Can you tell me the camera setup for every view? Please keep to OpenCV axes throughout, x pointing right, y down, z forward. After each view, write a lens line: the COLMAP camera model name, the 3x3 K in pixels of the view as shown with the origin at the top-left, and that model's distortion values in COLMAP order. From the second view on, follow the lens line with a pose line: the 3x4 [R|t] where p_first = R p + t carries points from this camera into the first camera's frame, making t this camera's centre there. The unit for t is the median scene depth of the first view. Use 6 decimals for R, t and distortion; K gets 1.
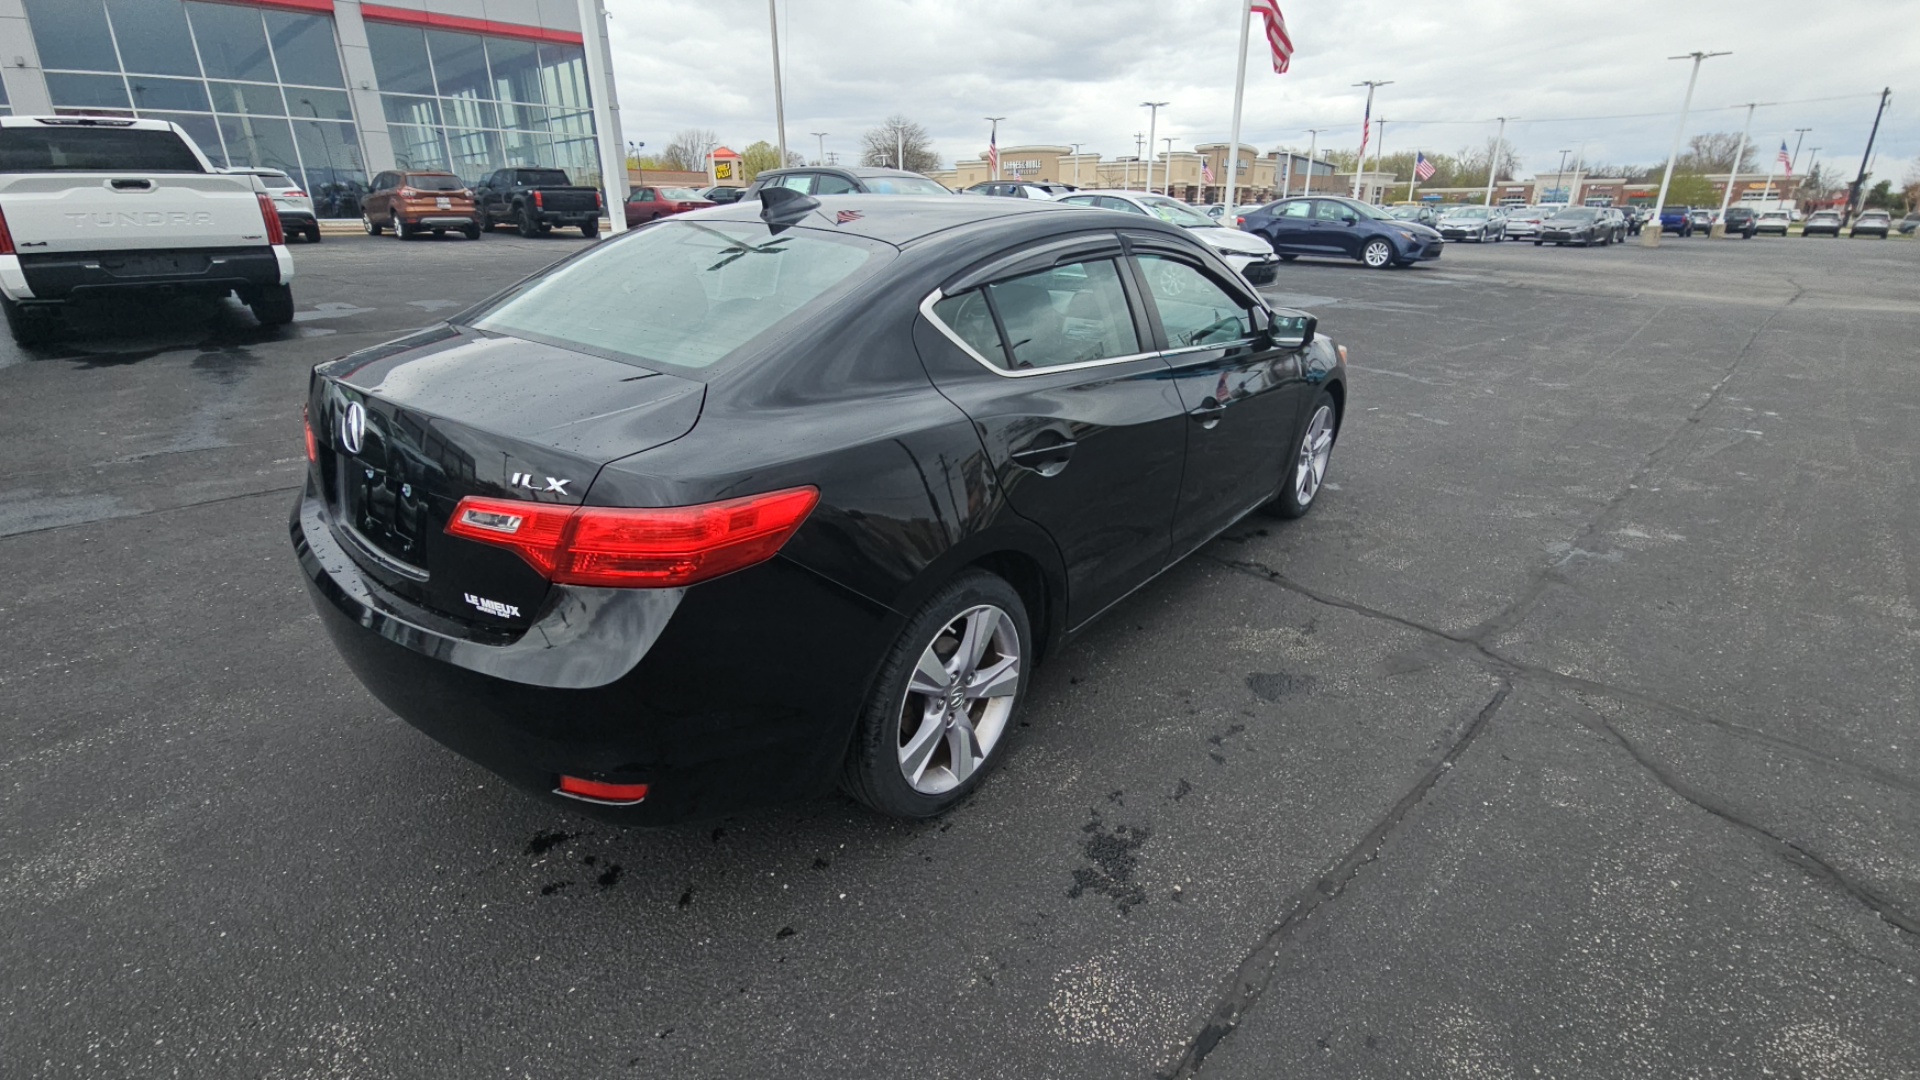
lens RADIAL K [[856.4, 0, 972.5], [0, 856.4, 546.6], [0, 0, 1]] dist [0.009443, -0.007719]
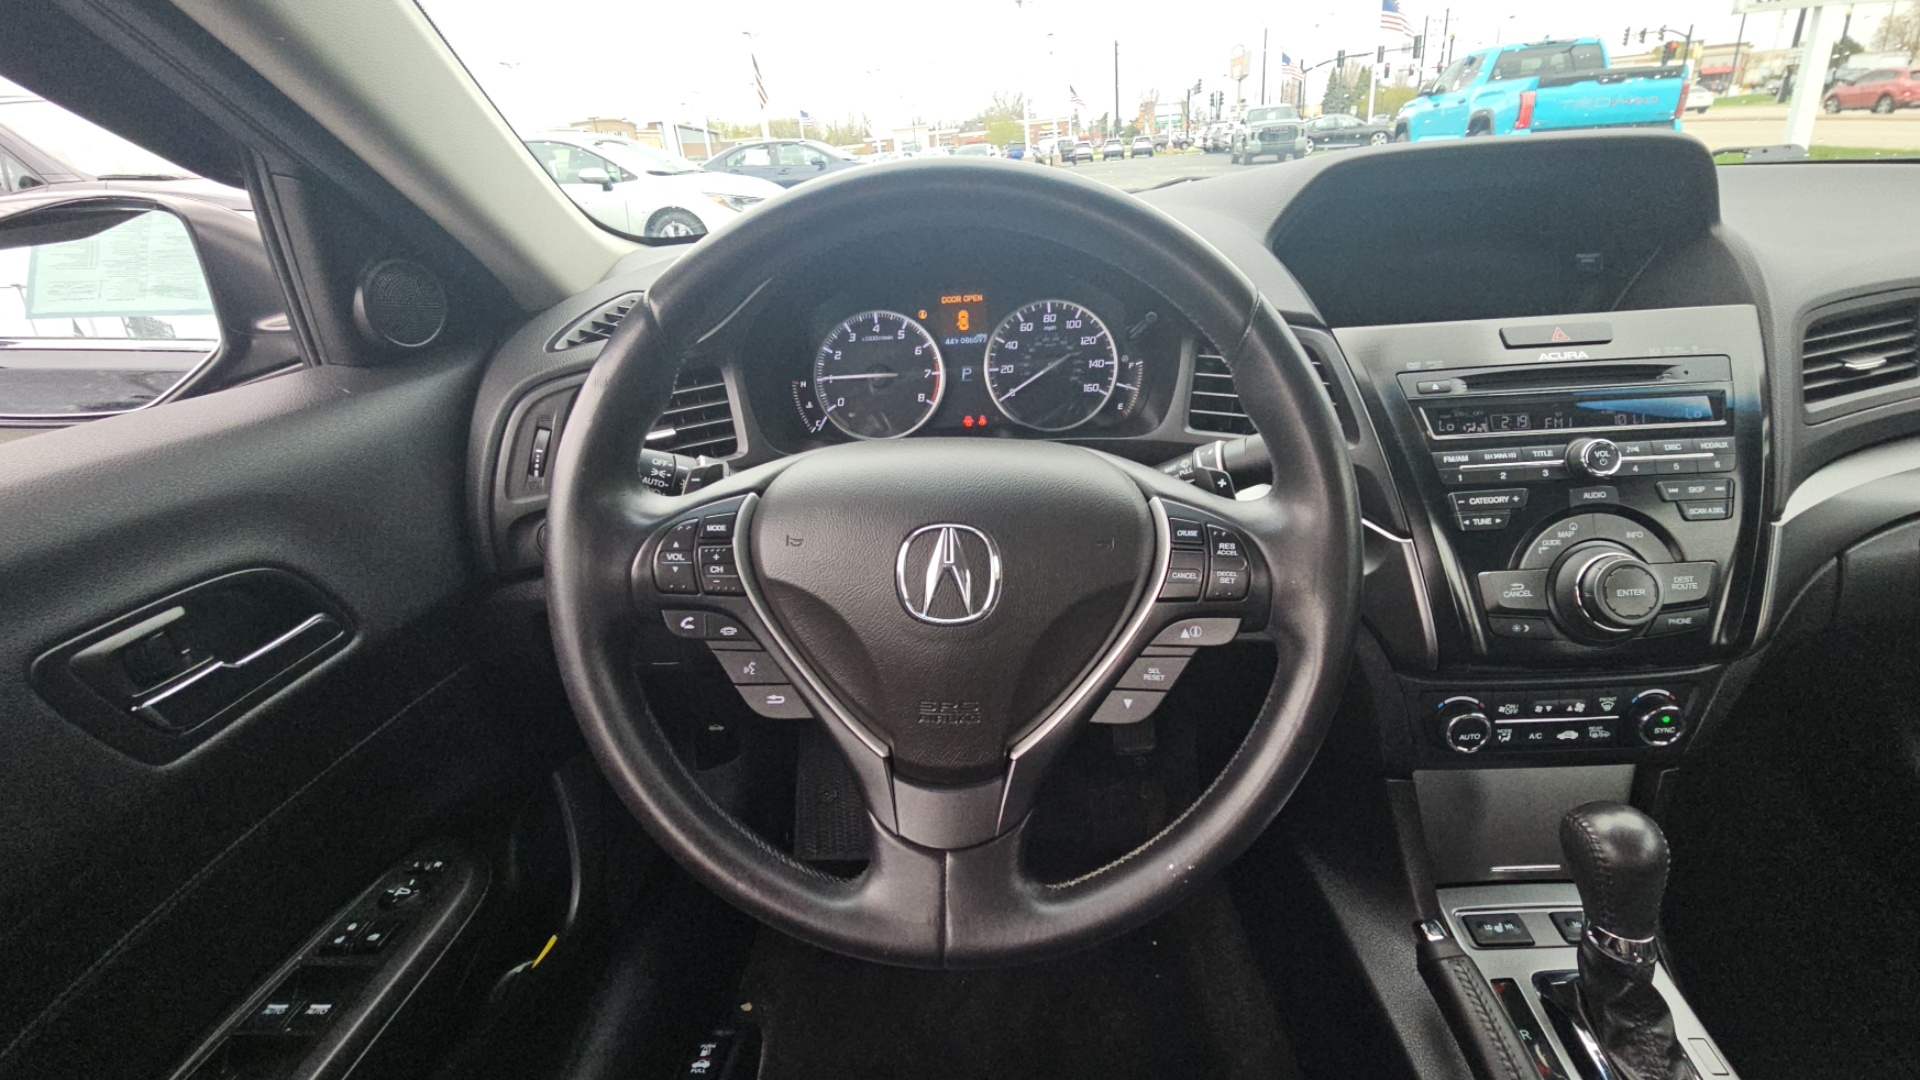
lens RADIAL K [[856.4, 0, 977.9], [0, 856.4, 544.4], [0, 0, 1]] dist [0.009443, -0.007719]
pose [[0.799312, -0.307921, 0.516029, -0.004214], [0.295508, 0.949144, 0.108635, -0.031863], [-0.523236, 0.065657, 0.849655, 0.108705]]
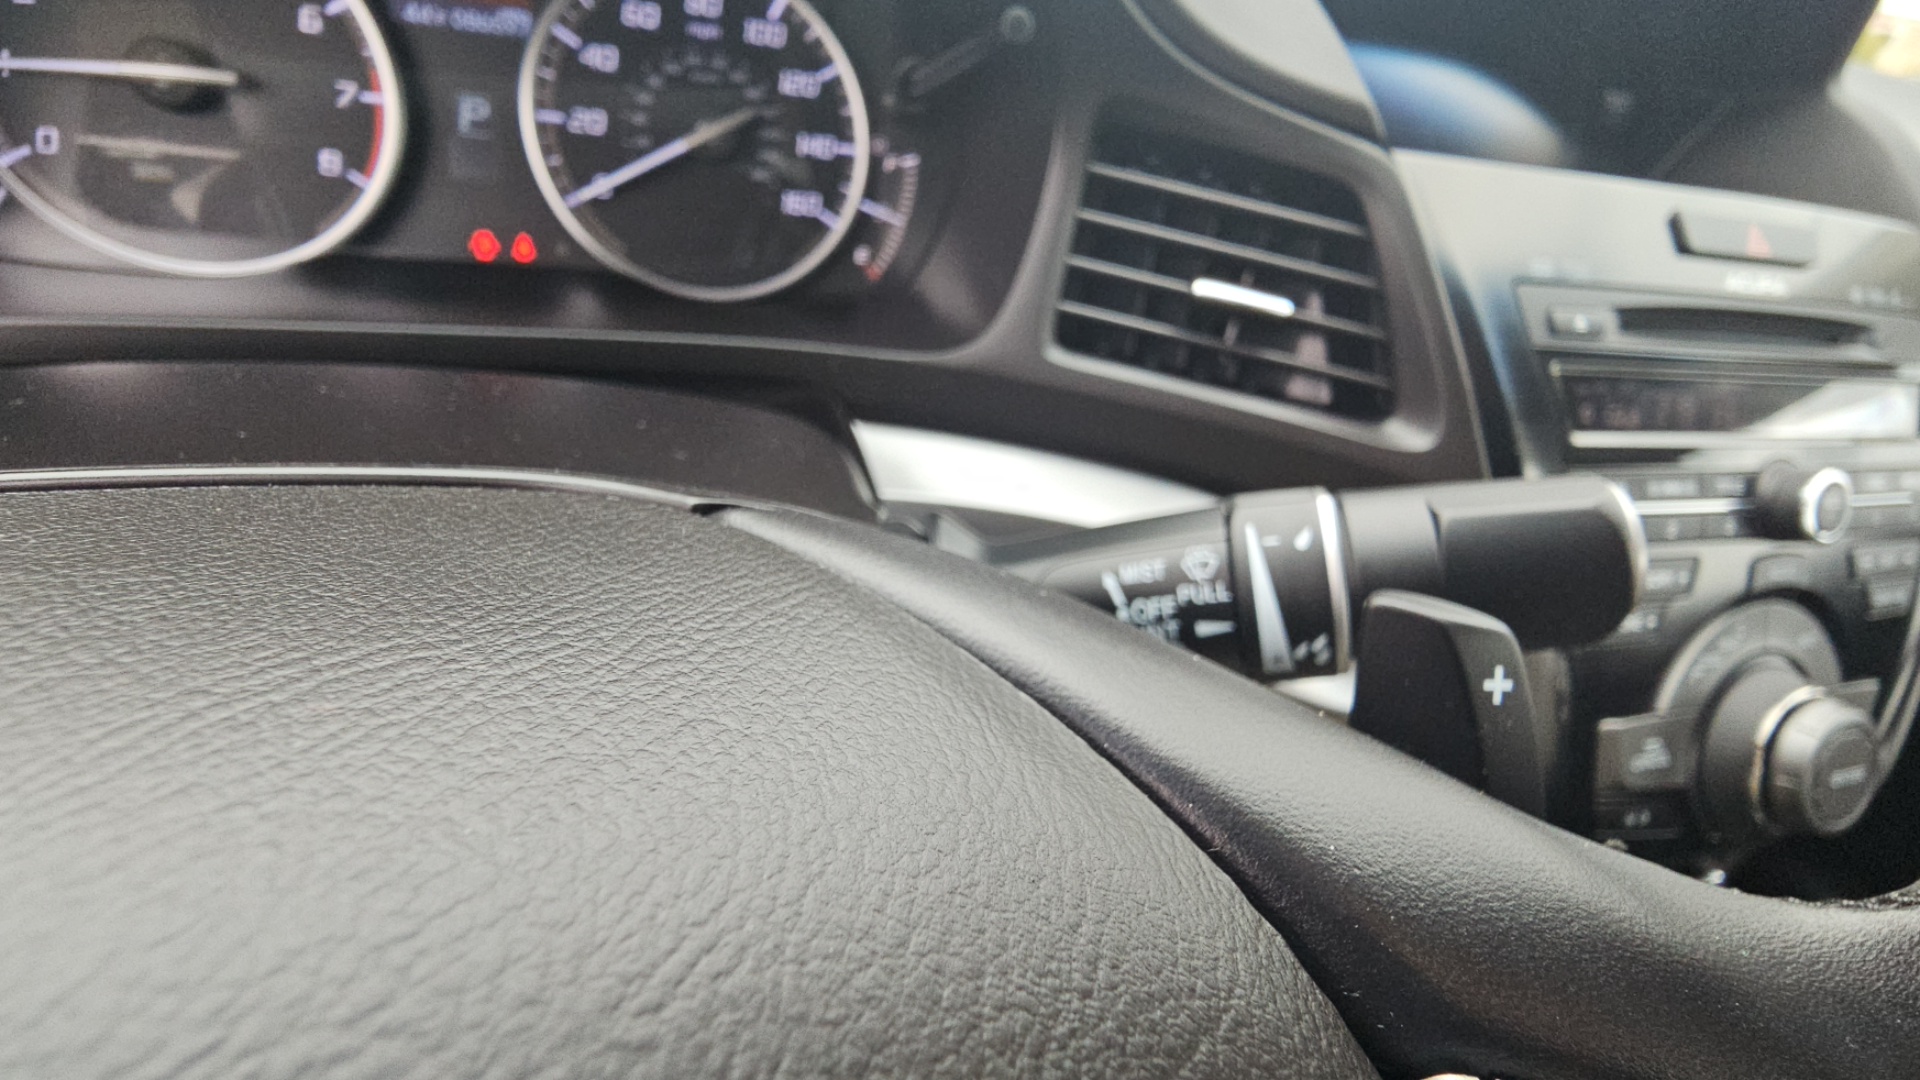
lens RADIAL K [[856.4, 0, 971.3], [0, 856.4, 530.8], [0, 0, 1]] dist [0.009443, -0.007719]
pose [[0.569796, -0.403132, 0.716113, 0.003708], [0.161136, 0.909302, 0.383674, -0.032494], [-0.805834, -0.103225, 0.583075, 0.118428]]
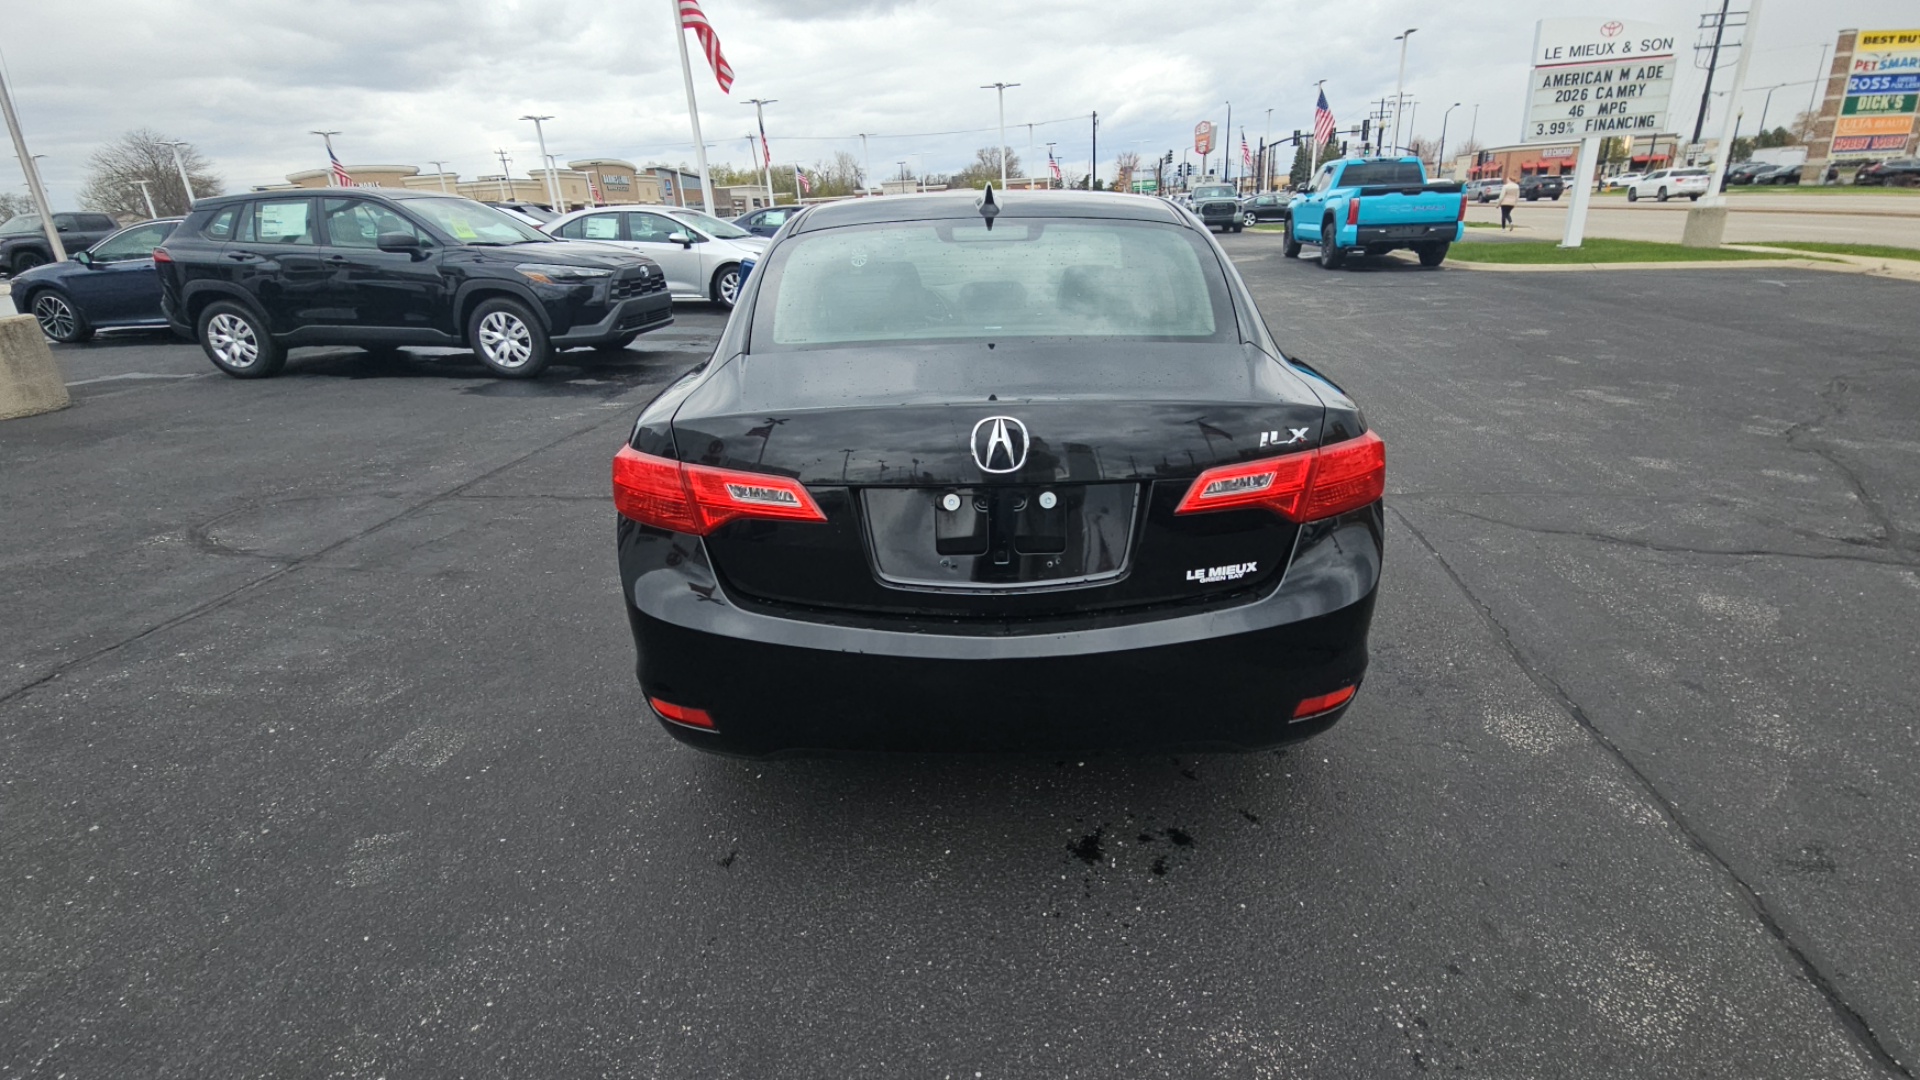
lens RADIAL K [[856.4, 0, 977.3], [0, 856.4, 548.1], [0, 0, 1]] dist [0.009443, -0.007719]
pose [[0.793092, -0.262042, 0.549854, -0.066541], [0.269565, 0.960512, 0.068936, -0.005437], [-0.546205, 0.093548, 0.832411, 0.014389]]
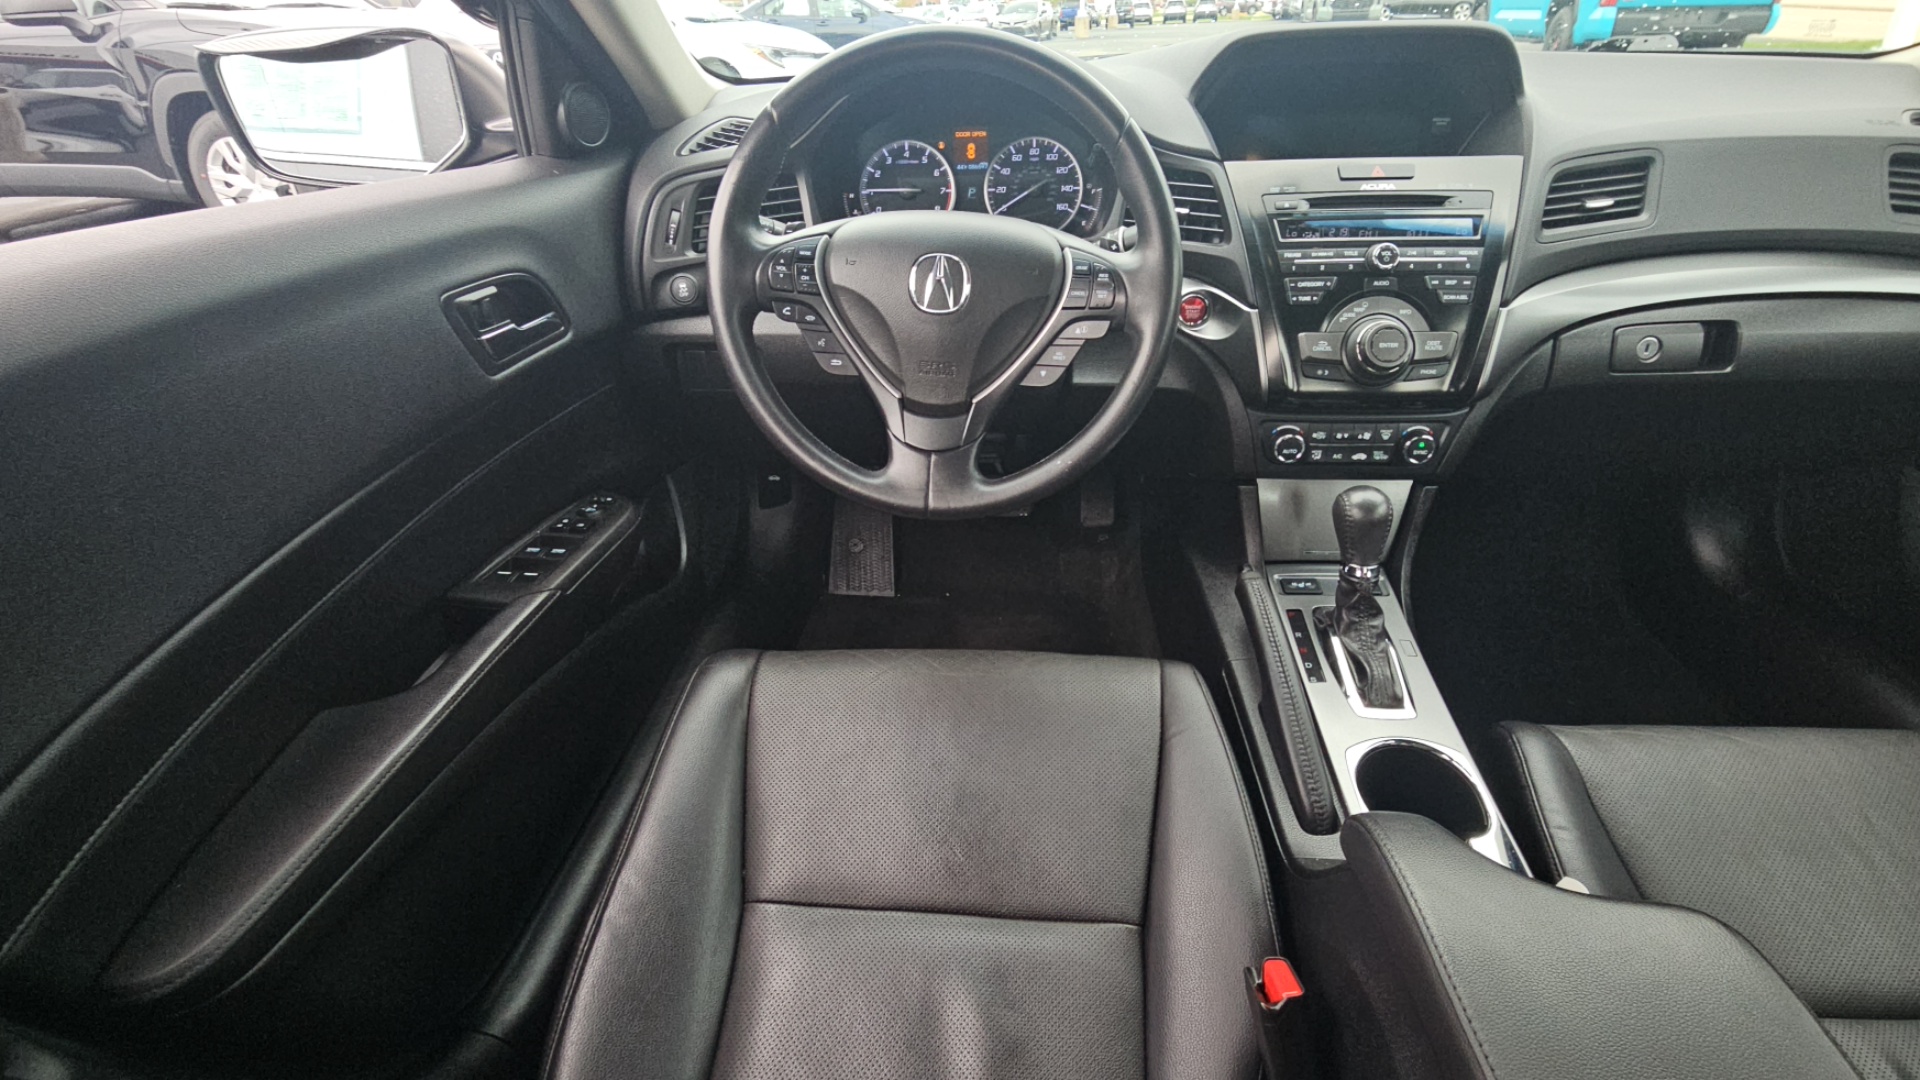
lens RADIAL K [[856.4, 0, 978.2], [0, 856.4, 544.8], [0, 0, 1]] dist [0.009443, -0.007719]
pose [[0.830371, -0.327292, 0.450959, -0.009230], [0.249625, 0.942061, 0.224072, -0.028676], [-0.498168, -0.073492, 0.863960, 0.100110]]
